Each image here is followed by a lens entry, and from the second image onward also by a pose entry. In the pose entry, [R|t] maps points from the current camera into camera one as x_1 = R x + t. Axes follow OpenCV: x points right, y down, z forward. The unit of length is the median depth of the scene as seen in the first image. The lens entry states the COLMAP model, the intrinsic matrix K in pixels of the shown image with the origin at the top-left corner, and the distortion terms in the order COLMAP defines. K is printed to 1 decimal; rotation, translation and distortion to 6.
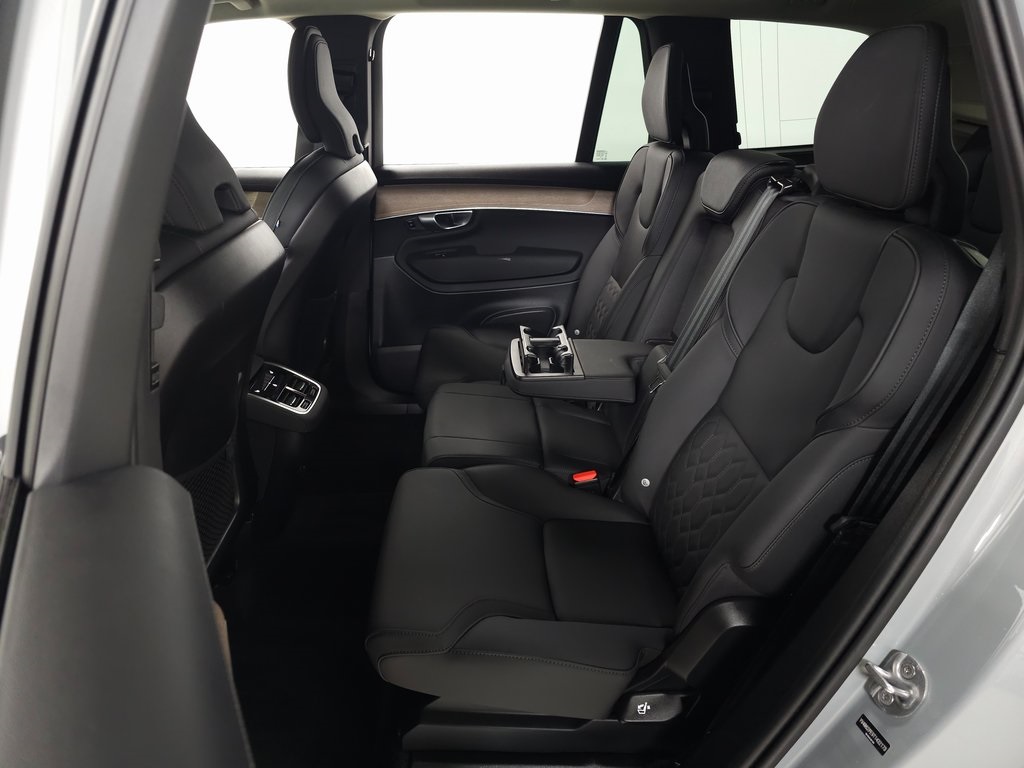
lens RADIAL K [[694.2, 0, 506.1], [0, 694.2, 379.7], [0, 0, 1]] dist [-0.001058, -0.001473]
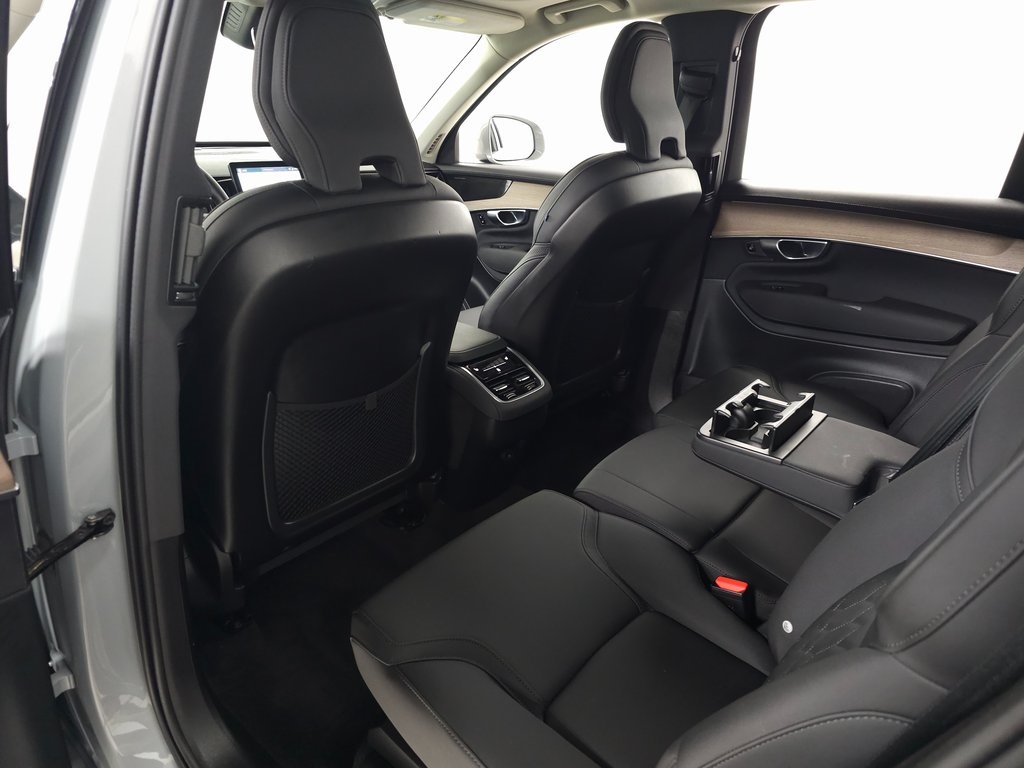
lens RADIAL K [[696.8, 0, 512.0], [0, 696.8, 384.0], [0, 0, 1]] dist [-0.001349, -0.003026]
pose [[0.731292, 0.266405, -0.627886, 0.240116], [-0.281404, 0.956410, 0.078046, -0.042661], [0.621308, 0.119615, 0.774383, 0.151856]]
